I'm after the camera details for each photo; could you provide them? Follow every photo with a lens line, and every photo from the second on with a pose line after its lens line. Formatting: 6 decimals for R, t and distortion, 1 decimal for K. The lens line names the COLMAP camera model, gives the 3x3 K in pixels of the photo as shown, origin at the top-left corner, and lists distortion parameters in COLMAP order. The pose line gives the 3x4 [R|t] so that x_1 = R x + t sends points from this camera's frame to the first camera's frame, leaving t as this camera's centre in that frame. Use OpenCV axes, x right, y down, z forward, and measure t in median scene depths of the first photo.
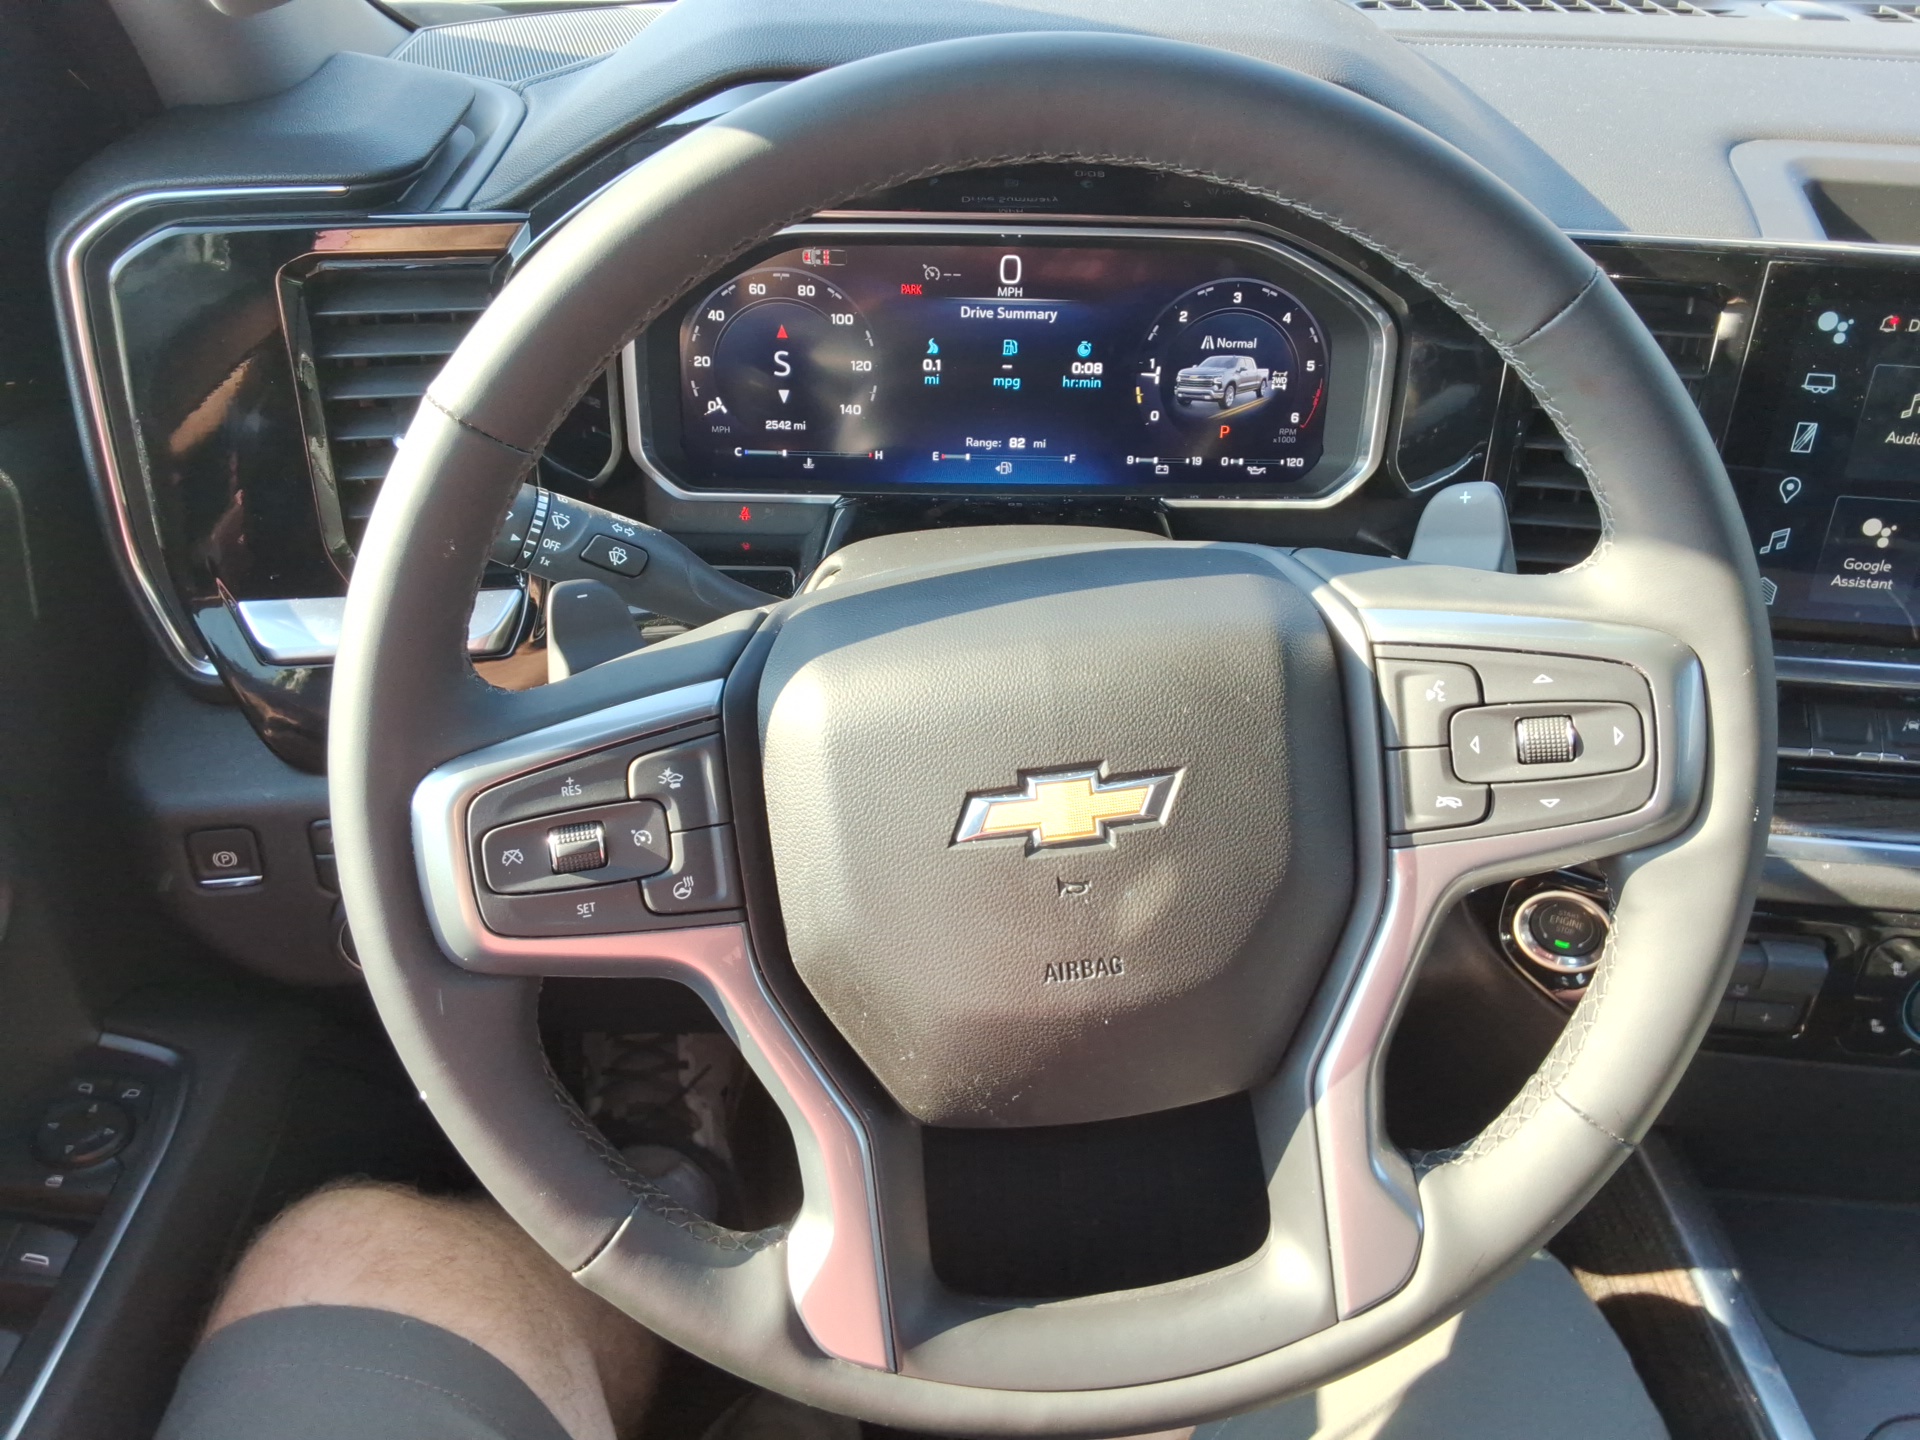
lens RADIAL K [[1588.5, 0, 961.5], [0, 1588.5, 704.9], [0, 0, 1]] dist [0.148311, -0.229480]
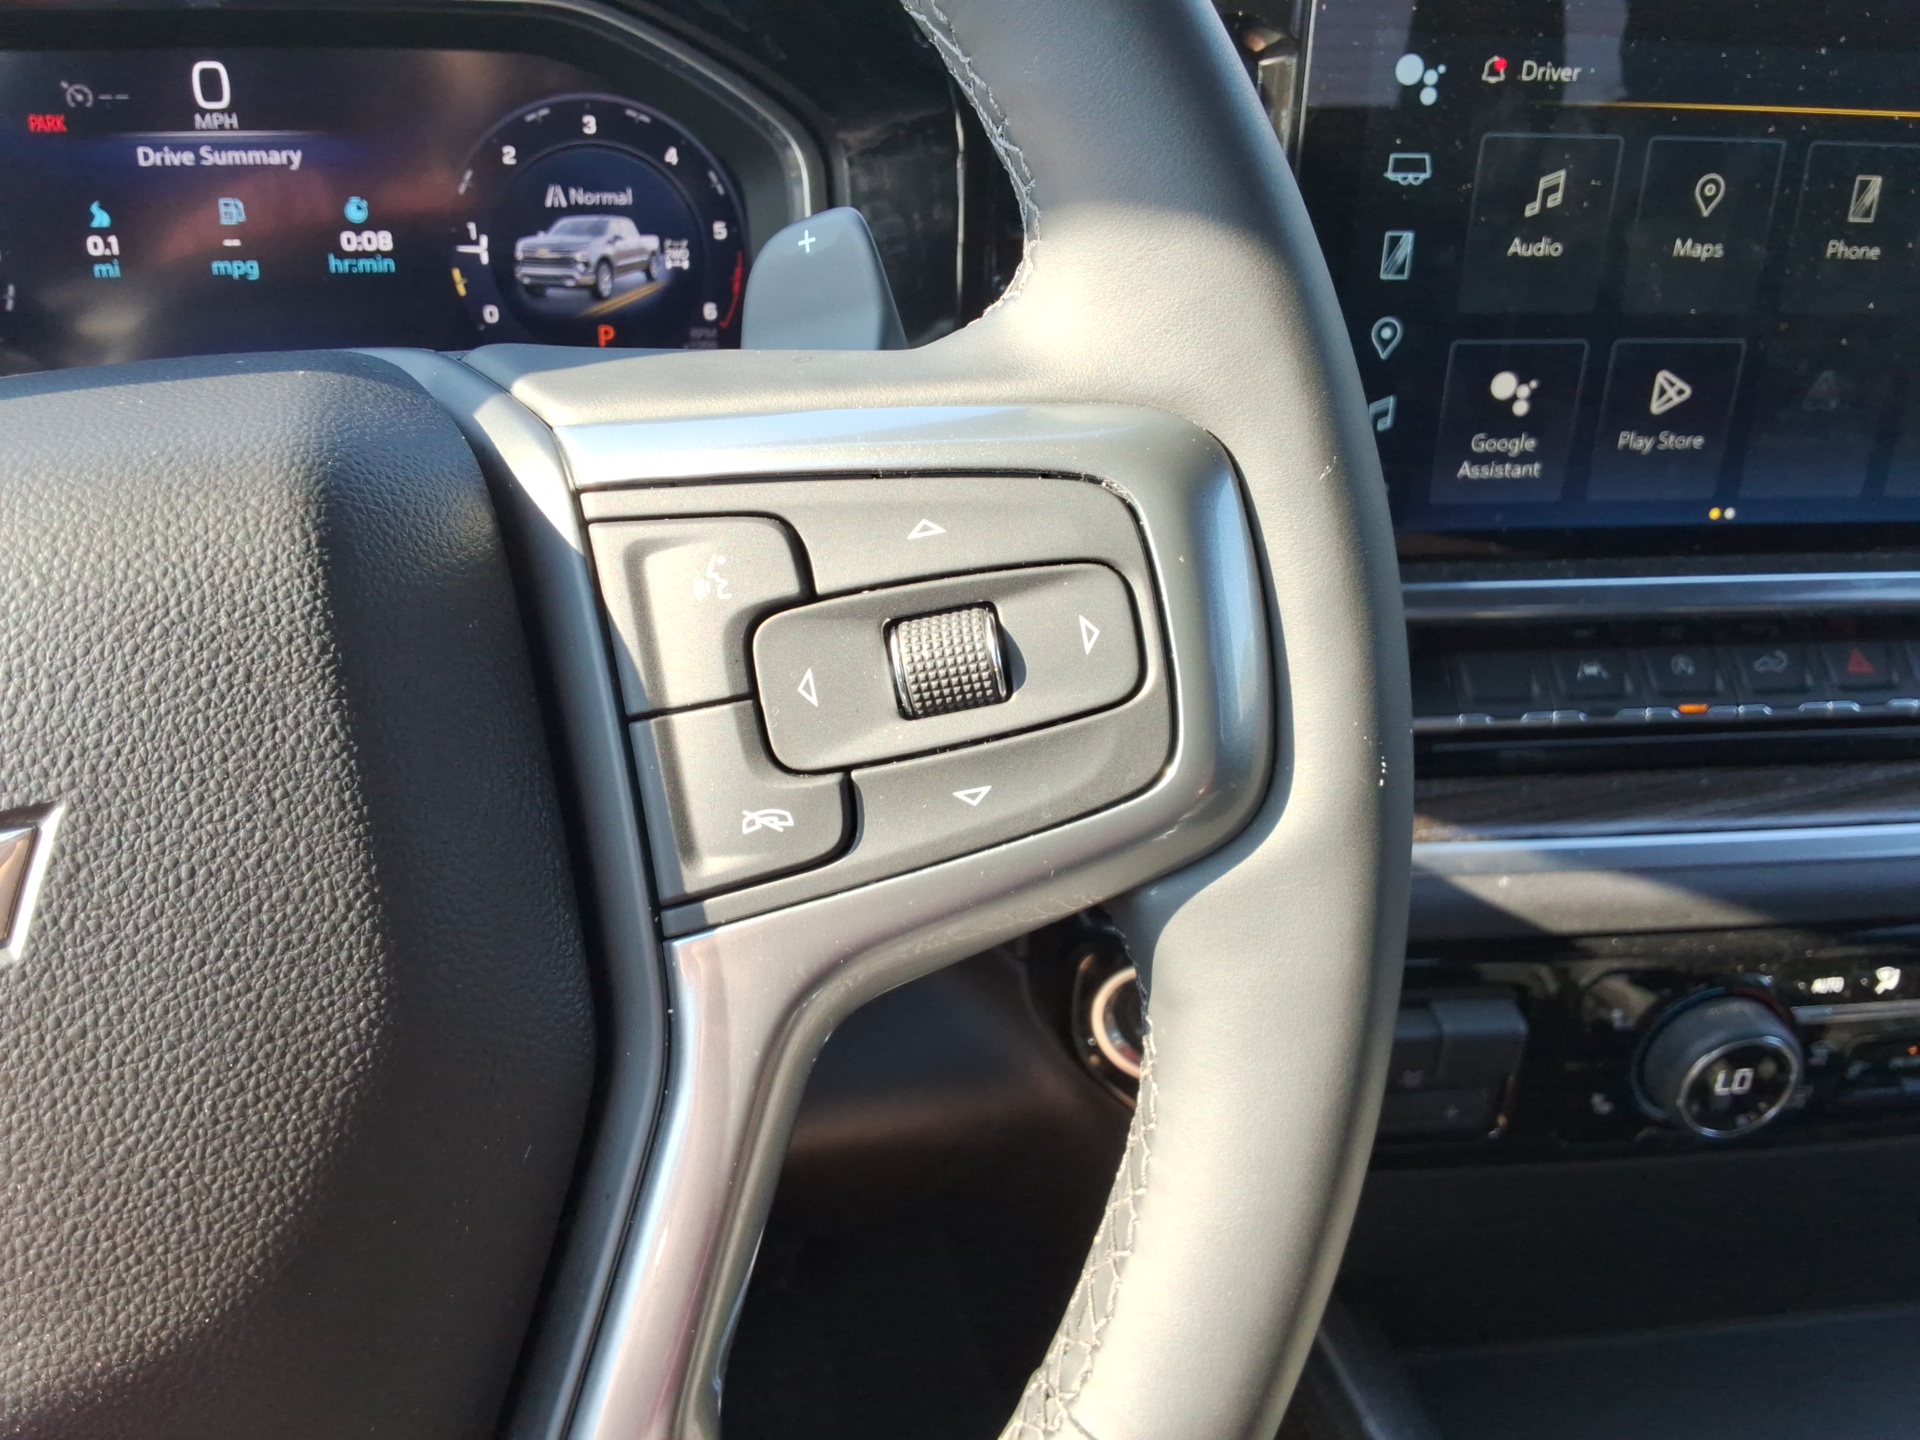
lens RADIAL K [[1644.7, 0, 960.0], [0, 1644.7, 720.0], [0, 0, 1]] dist [0.156368, -0.300872]
pose [[0.975071, -0.098175, 0.198994, 0.163544], [0.109461, 0.992903, -0.046501, 0.036732], [-0.193017, 0.067124, 0.978897, 0.327731]]
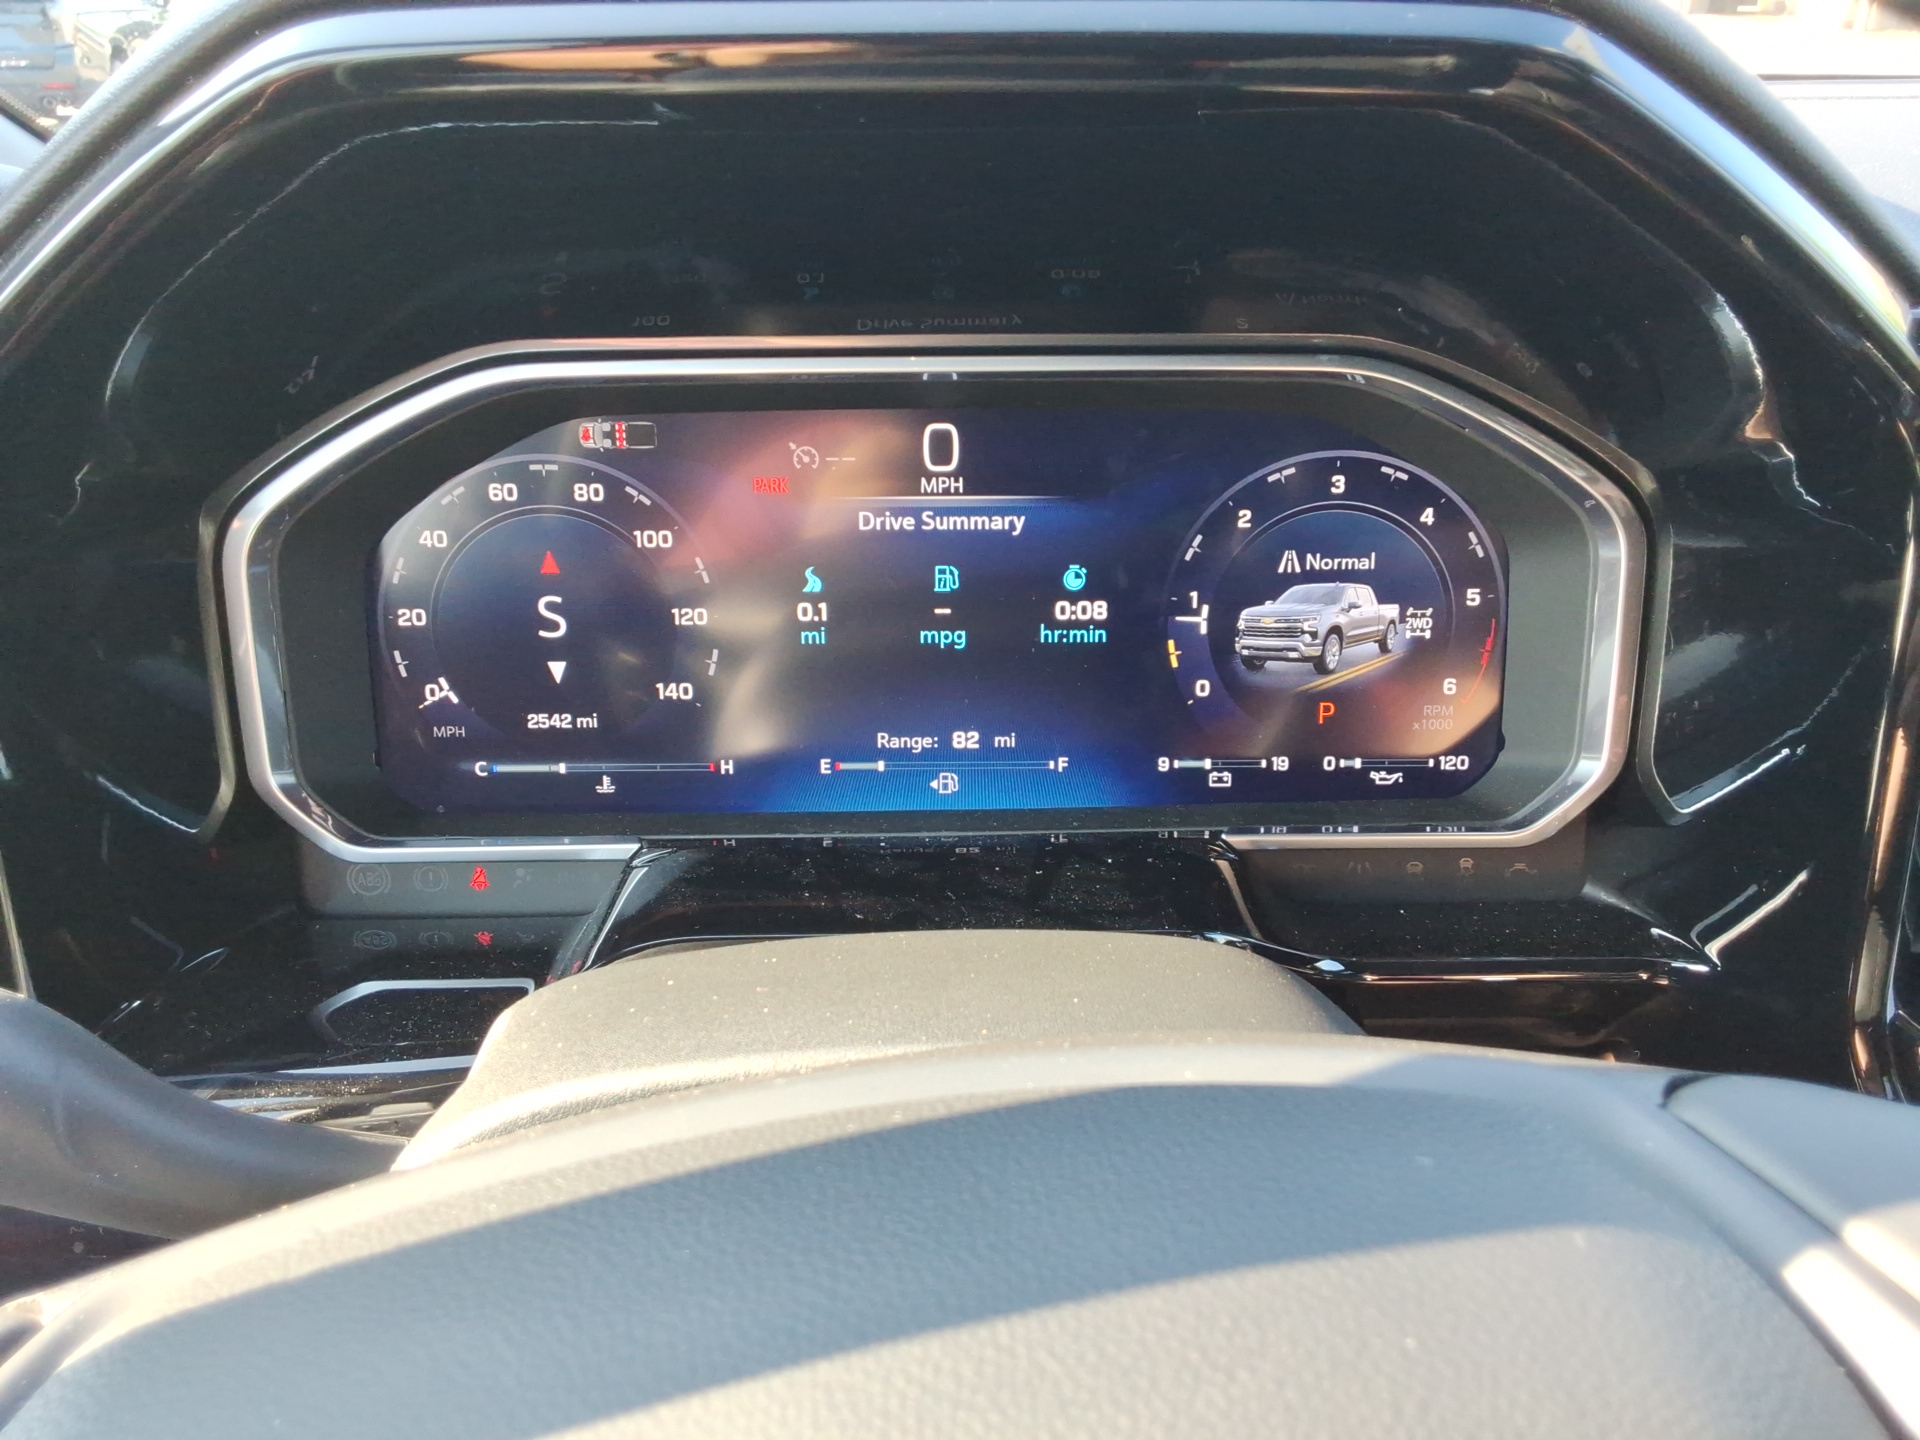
lens RADIAL K [[1644.7, 0, 960.0], [0, 1644.7, 720.0], [0, 0, 1]] dist [0.156368, -0.300872]
pose [[0.999483, -0.026290, -0.018517, 0.046600], [0.023061, 0.987323, -0.157038, -0.082325], [0.022410, 0.156529, 0.987419, 0.435256]]
